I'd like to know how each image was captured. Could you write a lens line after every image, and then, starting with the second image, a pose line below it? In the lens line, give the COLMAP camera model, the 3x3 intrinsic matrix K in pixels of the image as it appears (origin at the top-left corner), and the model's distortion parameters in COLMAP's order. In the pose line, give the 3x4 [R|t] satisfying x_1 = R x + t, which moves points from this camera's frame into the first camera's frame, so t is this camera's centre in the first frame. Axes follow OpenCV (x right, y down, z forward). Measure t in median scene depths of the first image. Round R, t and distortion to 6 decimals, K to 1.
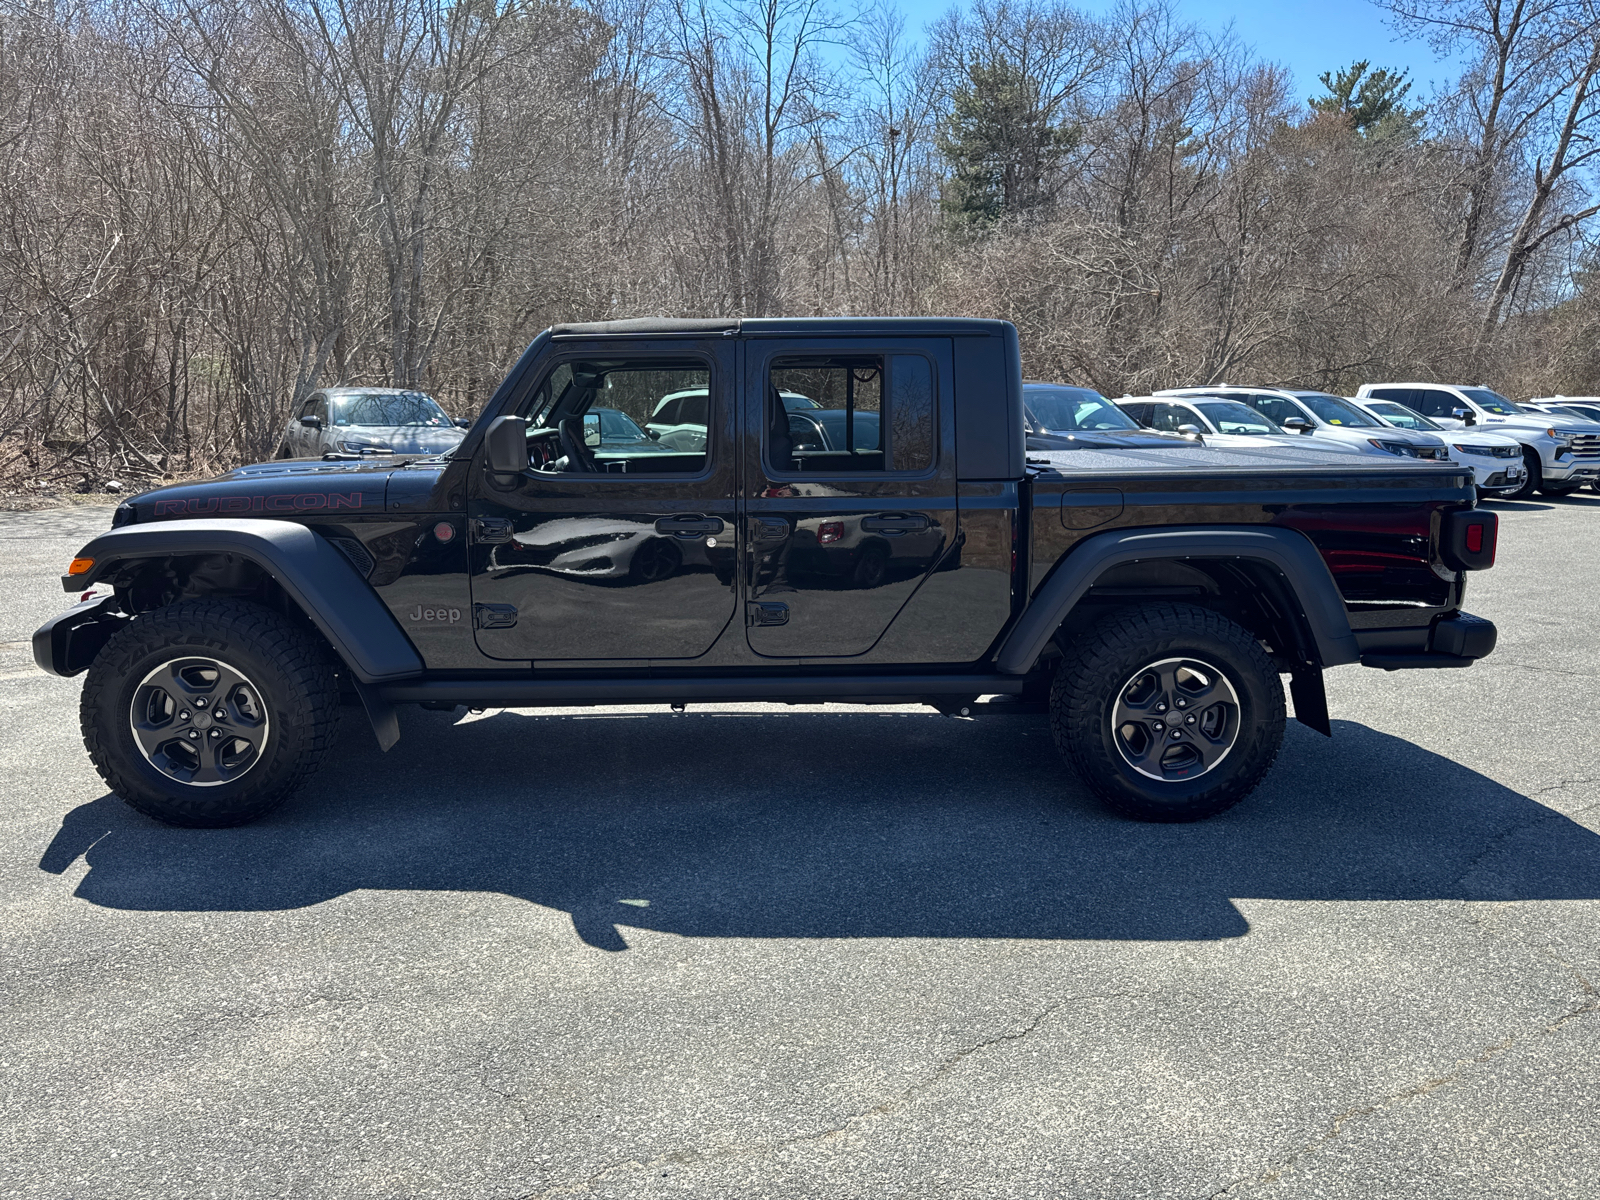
lens RADIAL K [[1124.5, 0, 800.0], [0, 1124.5, 600.0], [0, 0, 1]] dist [0.069559, -0.088342]
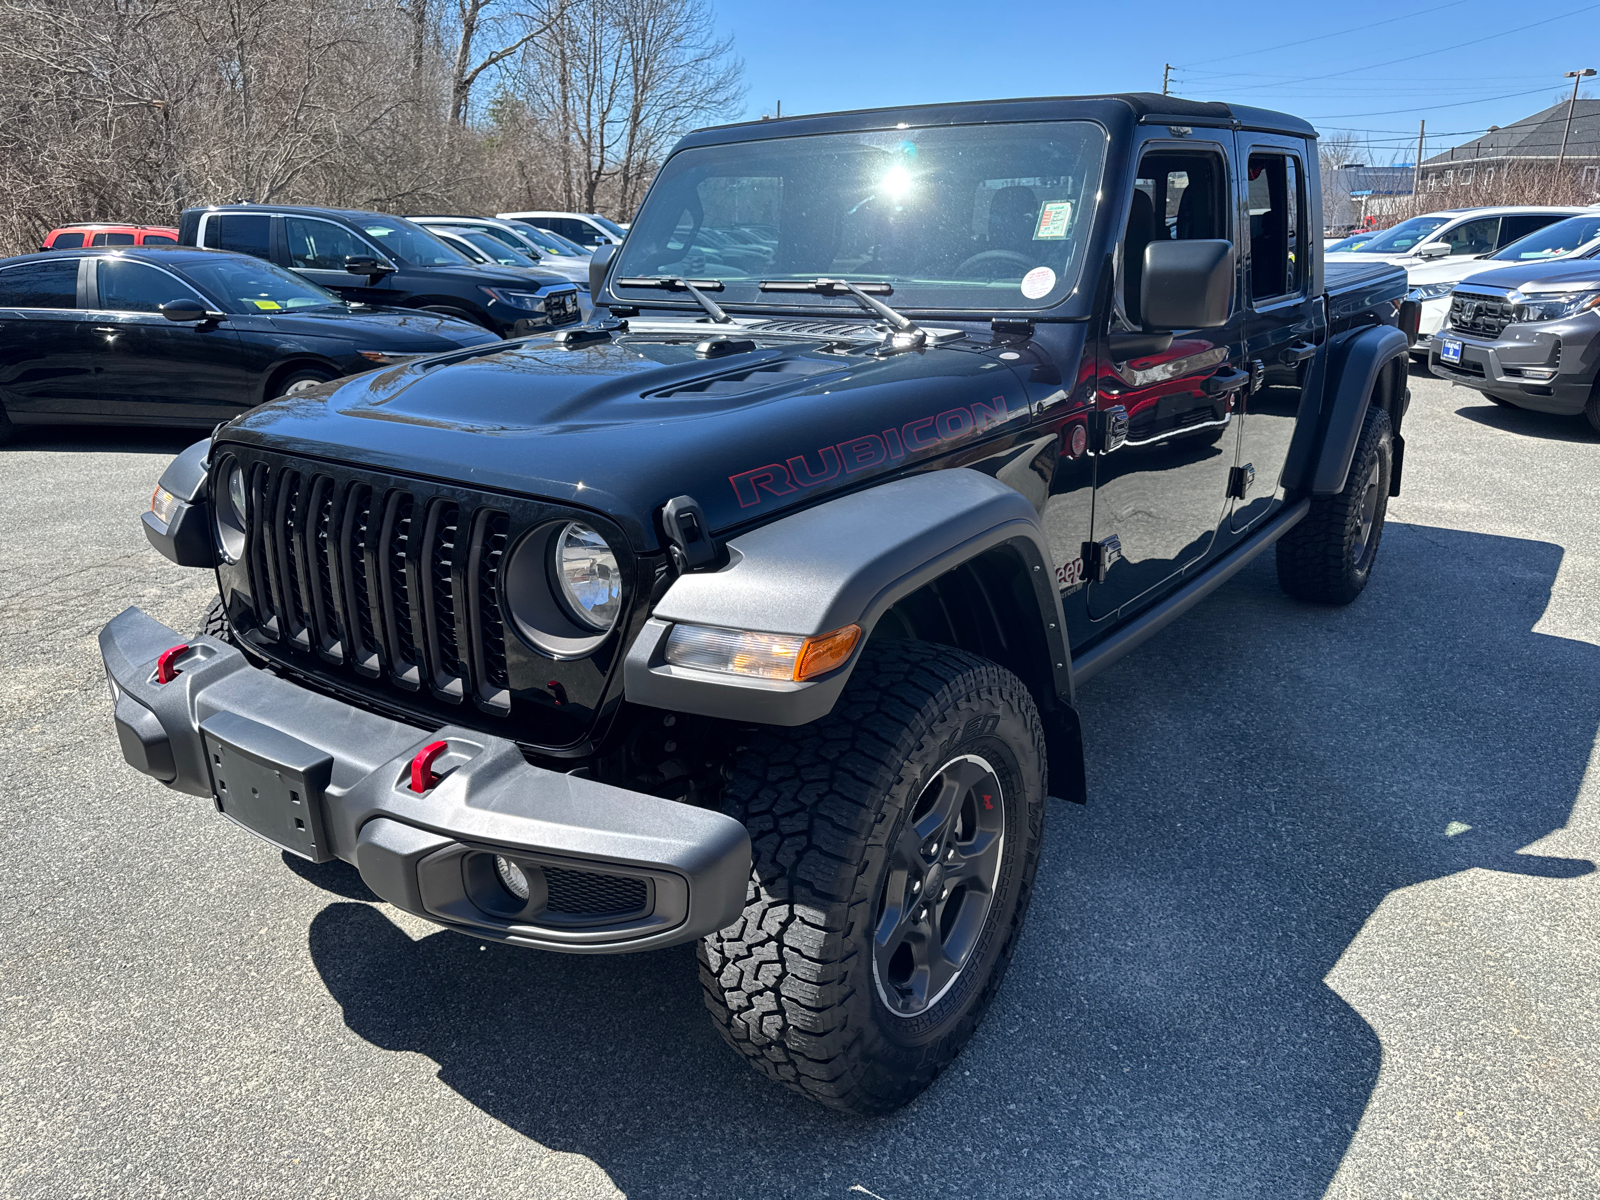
lens RADIAL K [[1124.5, 0, 800.0], [0, 1124.5, 600.0], [0, 0, 1]] dist [0.069559, -0.088342]
pose [[0.618127, -0.257321, 0.742769, -0.887490], [0.152557, 0.966208, 0.207771, -0.127654], [-0.771133, -0.015115, 0.636495, 0.716335]]
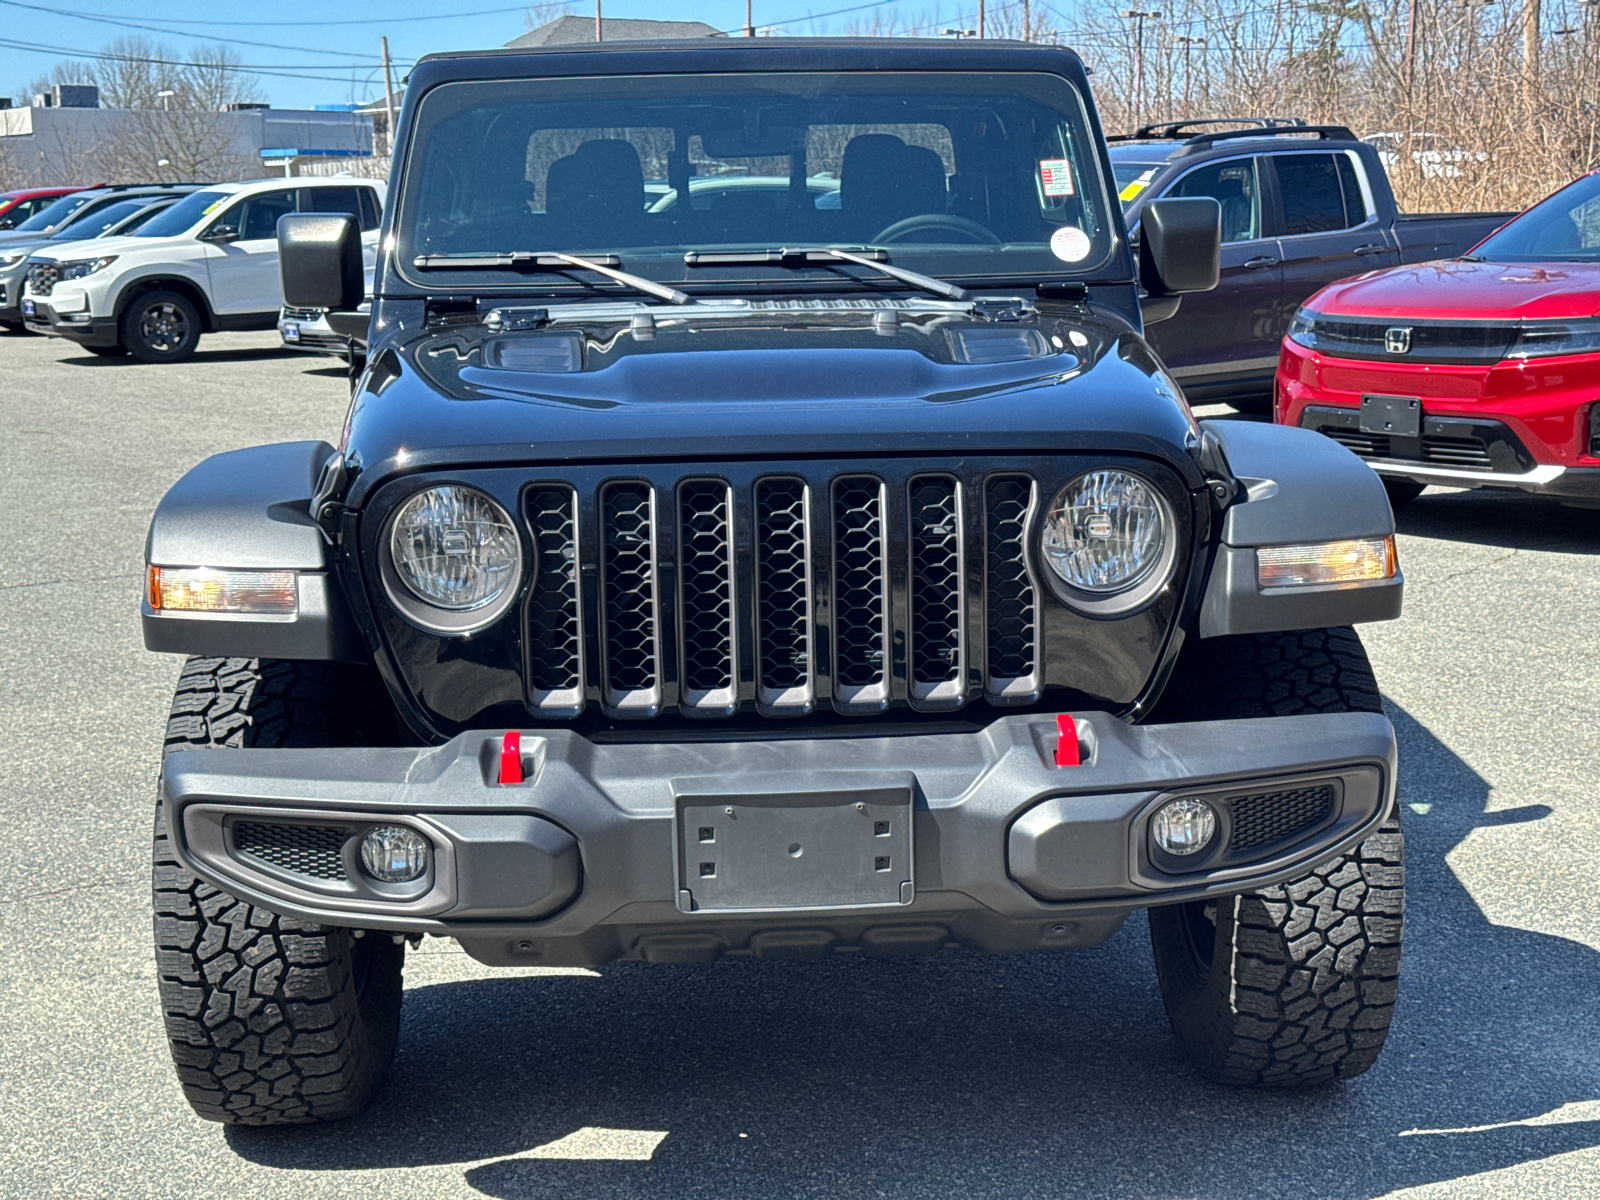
lens RADIAL K [[2233.7, 0, 808.6], [0, 2233.7, 596.8], [0, 0, 1]] dist [0.150989, -0.074338]
pose [[-0.008593, -0.183079, 0.983061, -1.421244], [0.193386, 0.964233, 0.181263, -0.204718], [-0.981085, 0.191668, 0.027119, 1.148801]]
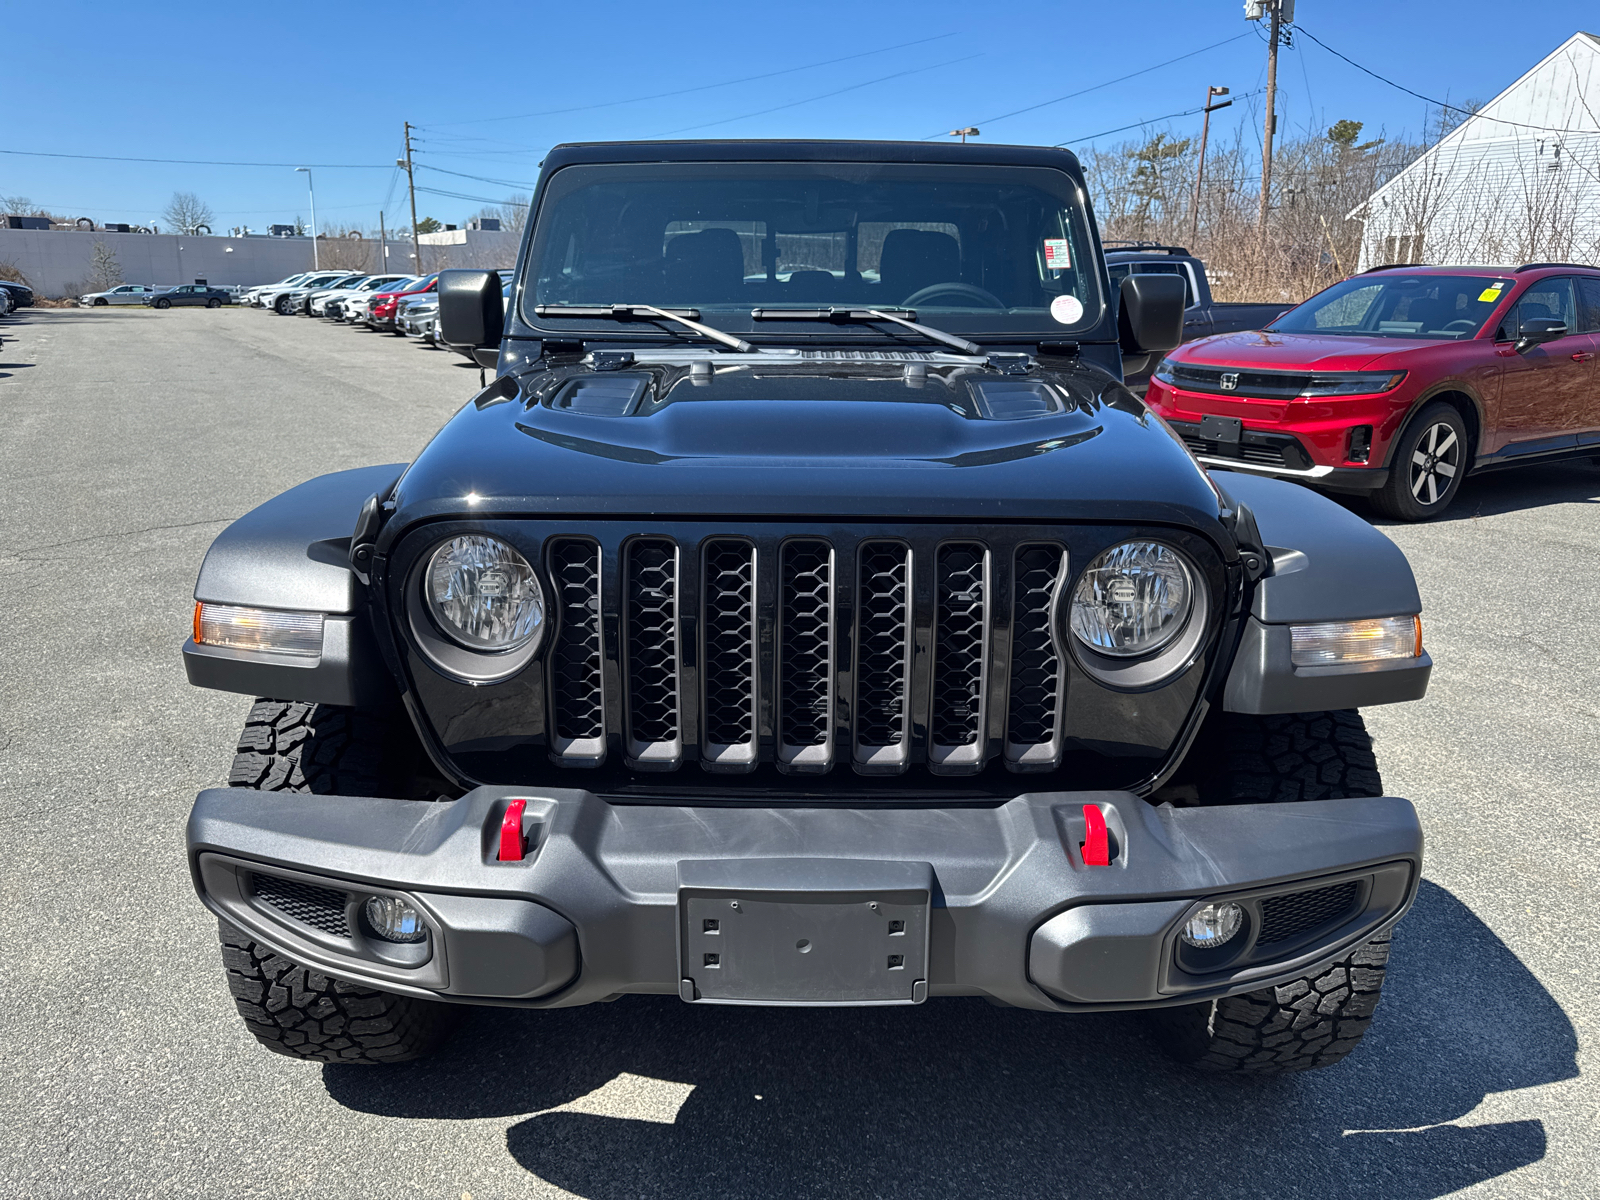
lens RADIAL K [[1121.8, 0, 800.0], [0, 1121.8, 600.0], [0, 0, 1]] dist [0.140113, -0.247918]
pose [[0.045177, -0.273445, 0.960826, -1.015058], [0.167265, 0.950301, 0.262585, -0.187182], [-0.984876, 0.148850, 0.088669, 1.142559]]
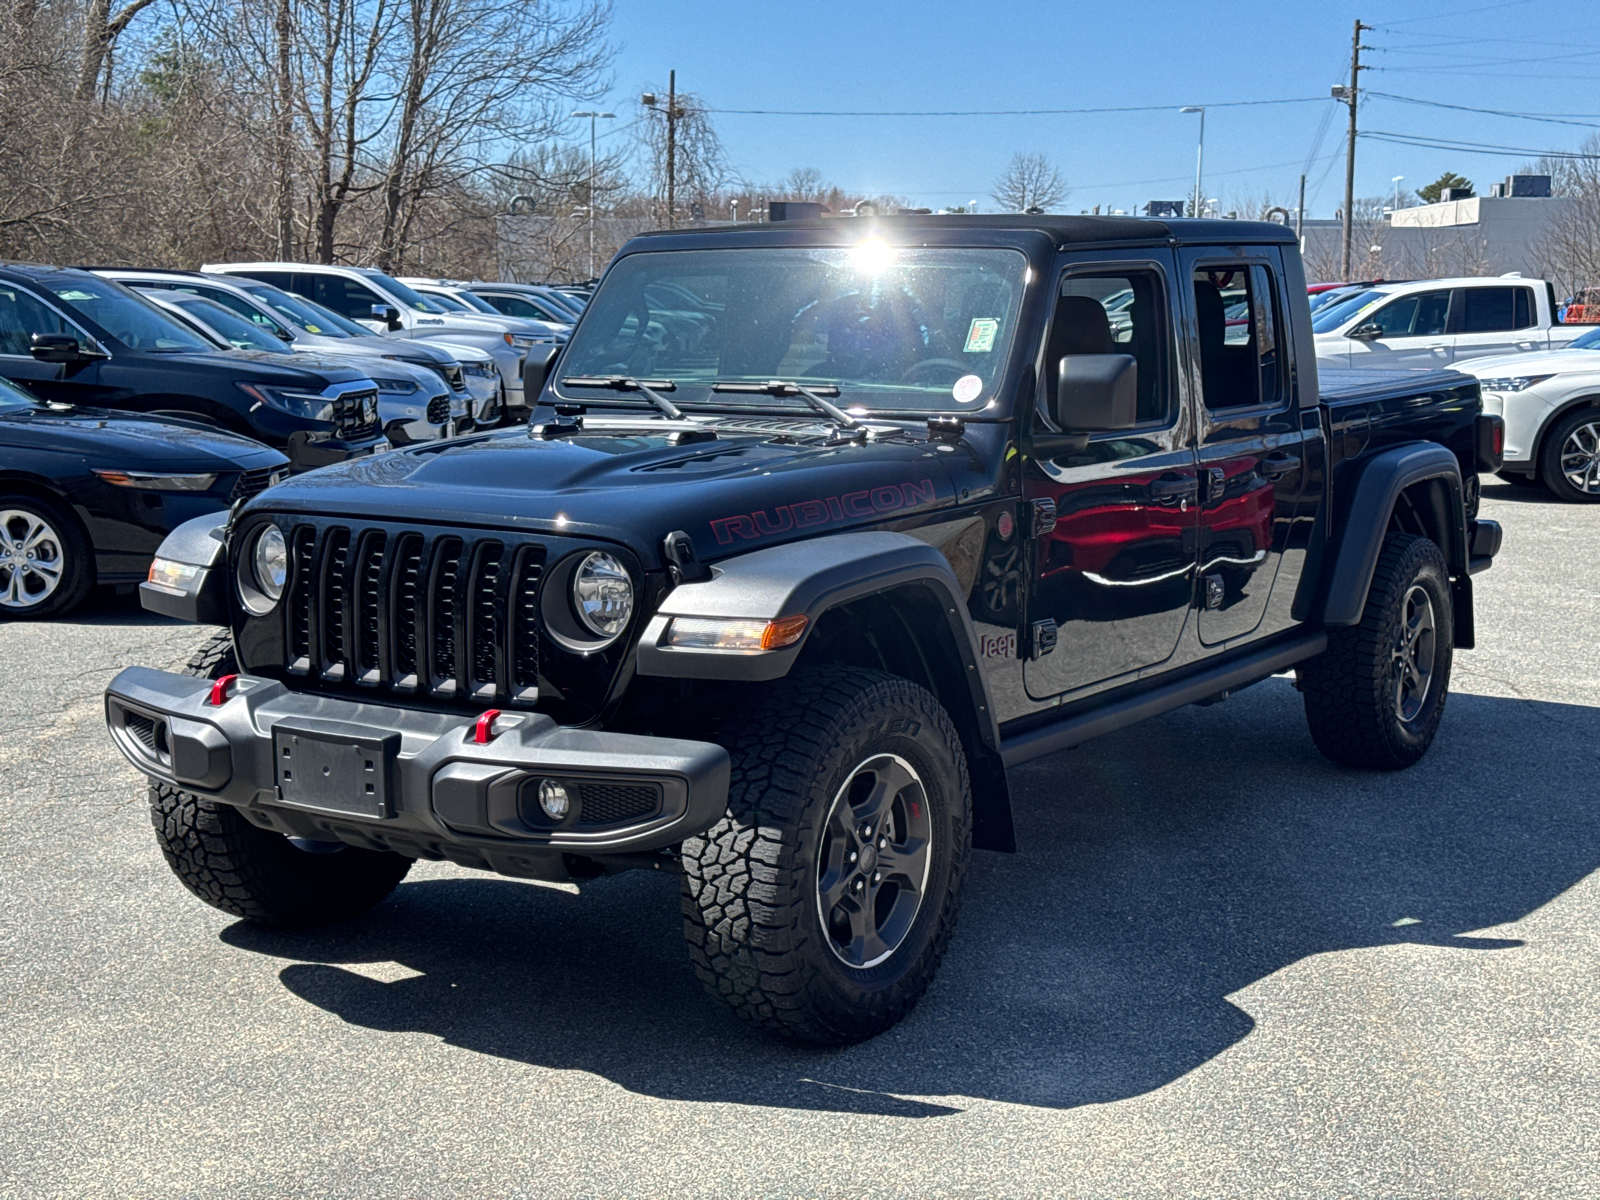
lens RADIAL K [[2233.7, 0, 808.6], [0, 2233.7, 596.8], [0, 0, 1]] dist [0.150989, -0.074338]
pose [[0.581483, -0.115187, 0.805363, -1.486298], [0.141503, 0.989157, 0.039307, -0.087242], [-0.801158, 0.091105, 0.591478, 0.285488]]
